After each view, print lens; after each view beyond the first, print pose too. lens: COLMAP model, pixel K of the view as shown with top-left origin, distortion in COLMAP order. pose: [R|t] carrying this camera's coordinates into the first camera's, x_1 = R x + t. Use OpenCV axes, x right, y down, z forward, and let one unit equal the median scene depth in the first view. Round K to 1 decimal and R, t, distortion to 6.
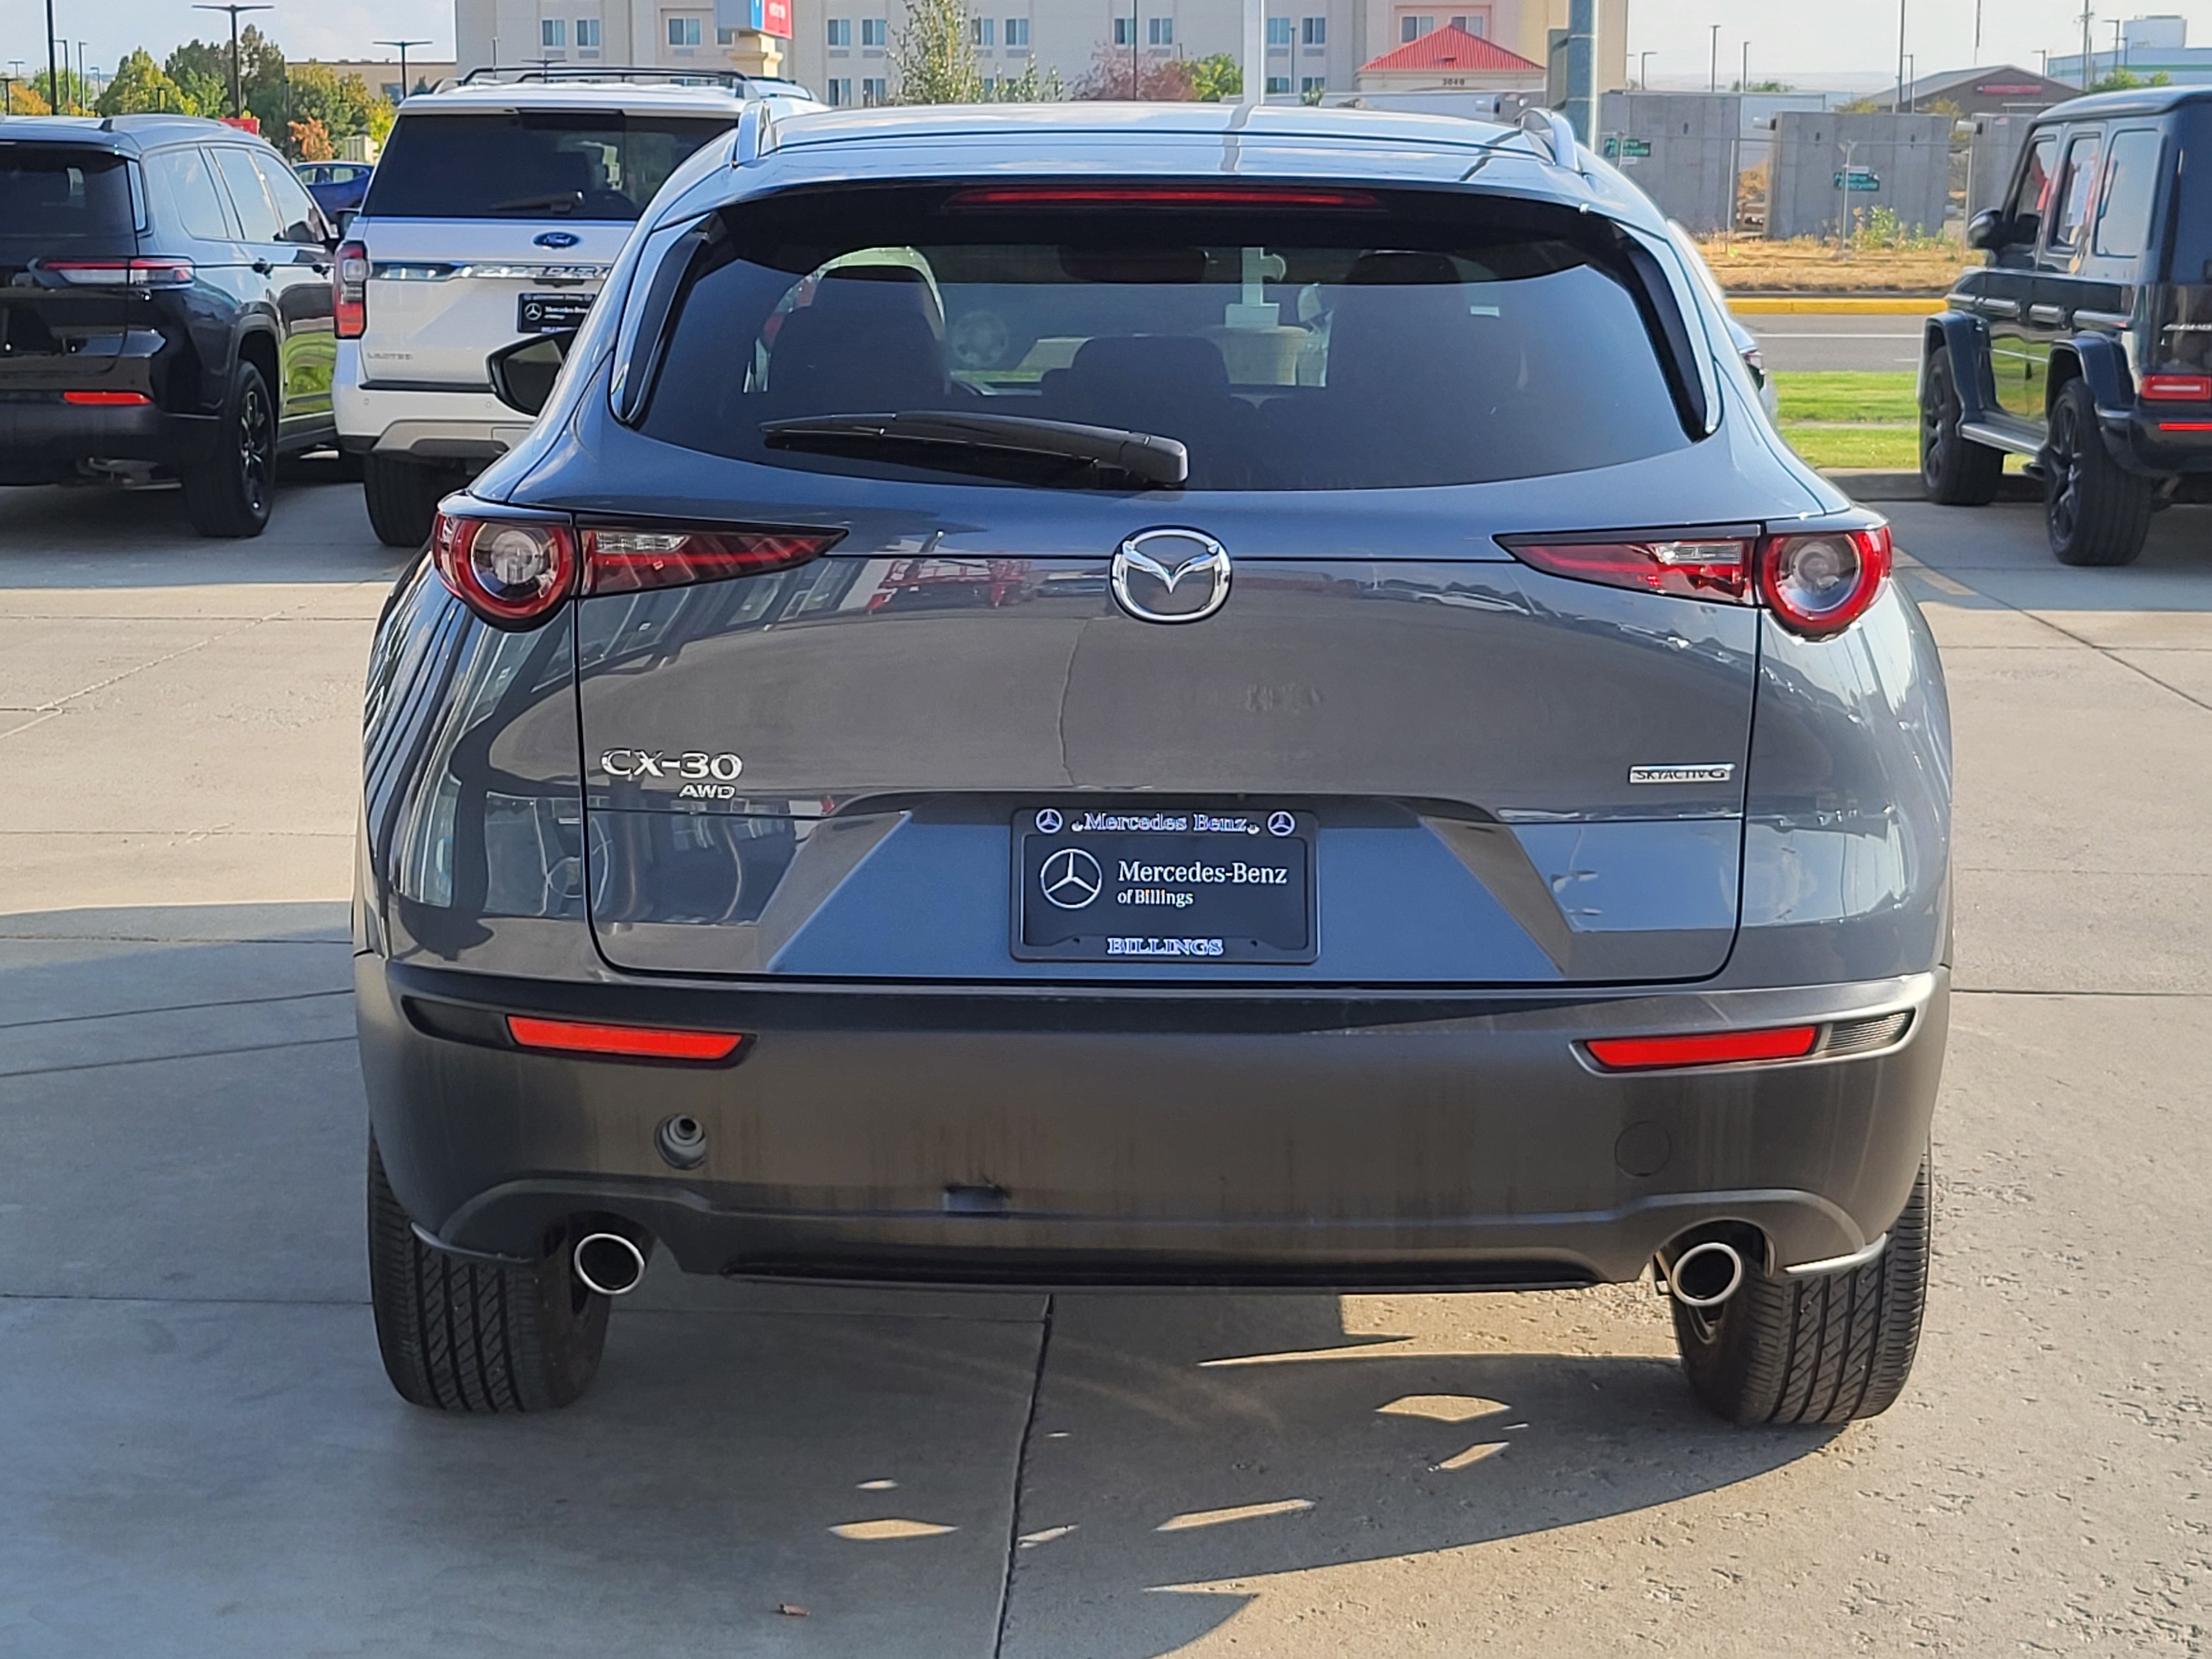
lens RADIAL K [[1770.8, 0, 1106.0], [0, 1770.8, 829.5], [0, 0, 1]] dist [0.006444, 0.006615]
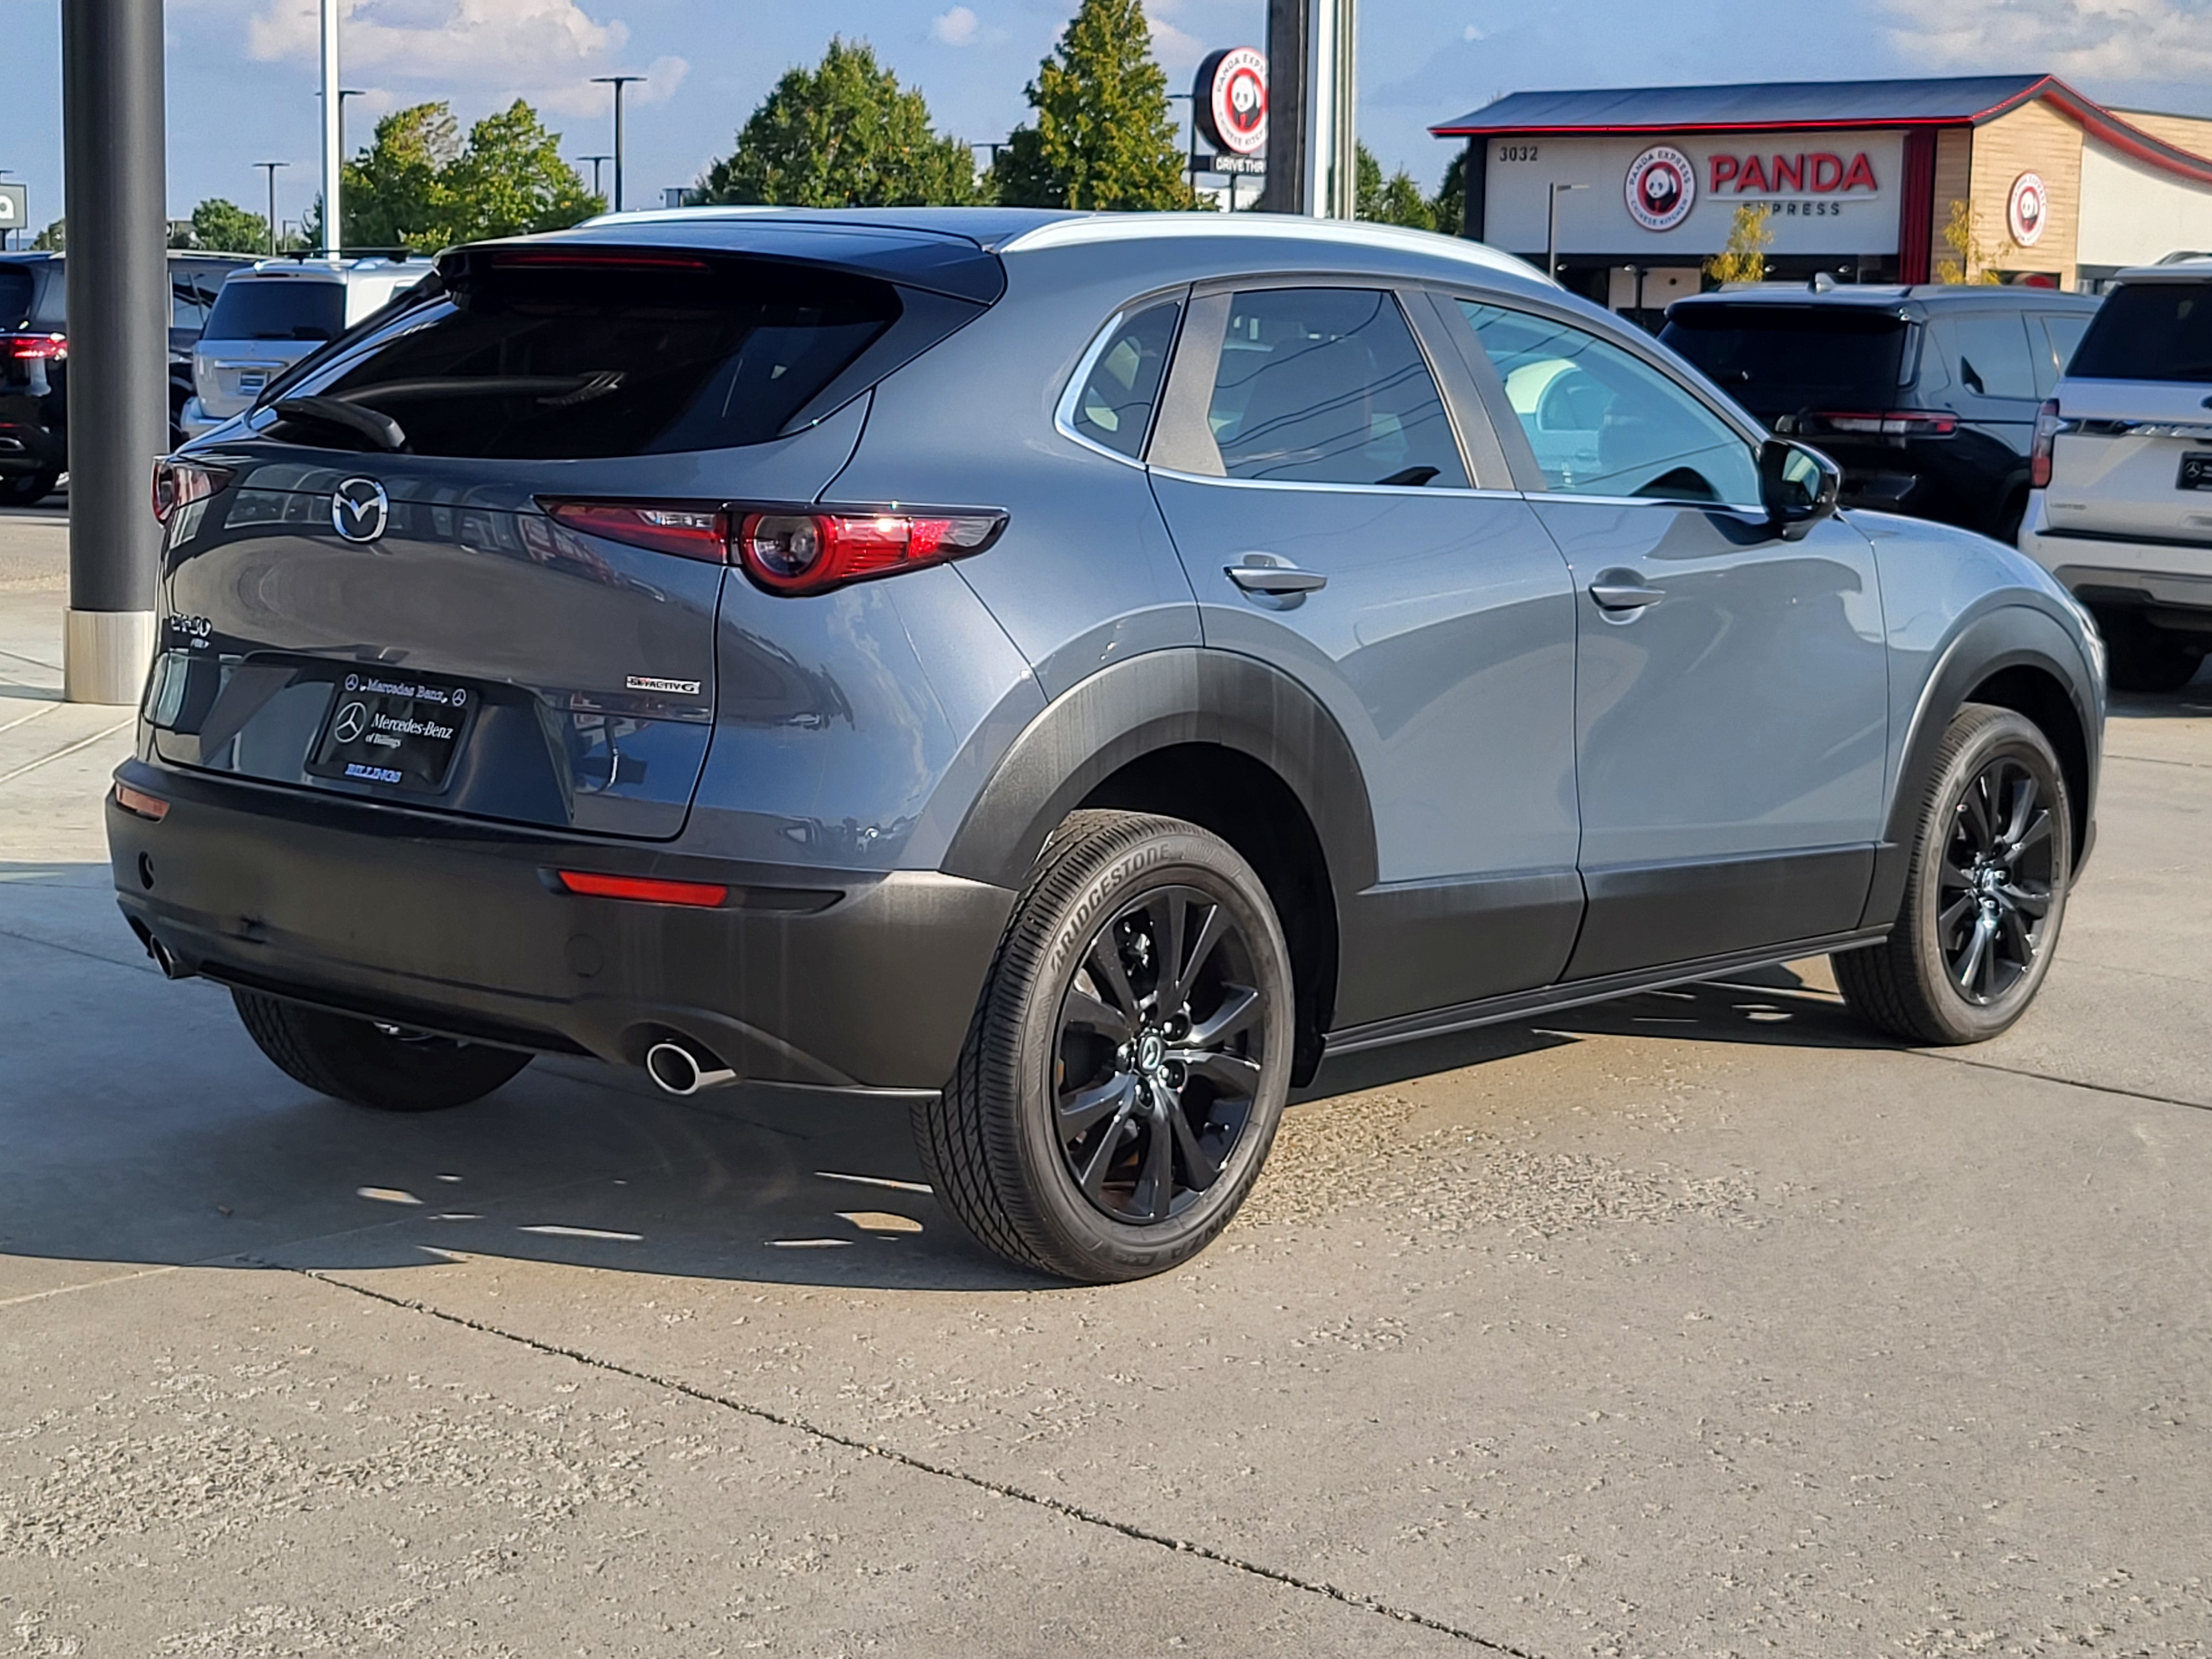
lens RADIAL K [[1770.8, 0, 1106.0], [0, 1770.8, 829.5], [0, 0, 1]] dist [0.006444, 0.006615]
pose [[0.917801, 0.127025, -0.376173, 1.106673], [-0.129494, 0.991401, 0.018830, 0.007631], [0.375331, 0.031430, 0.926358, -0.097255]]
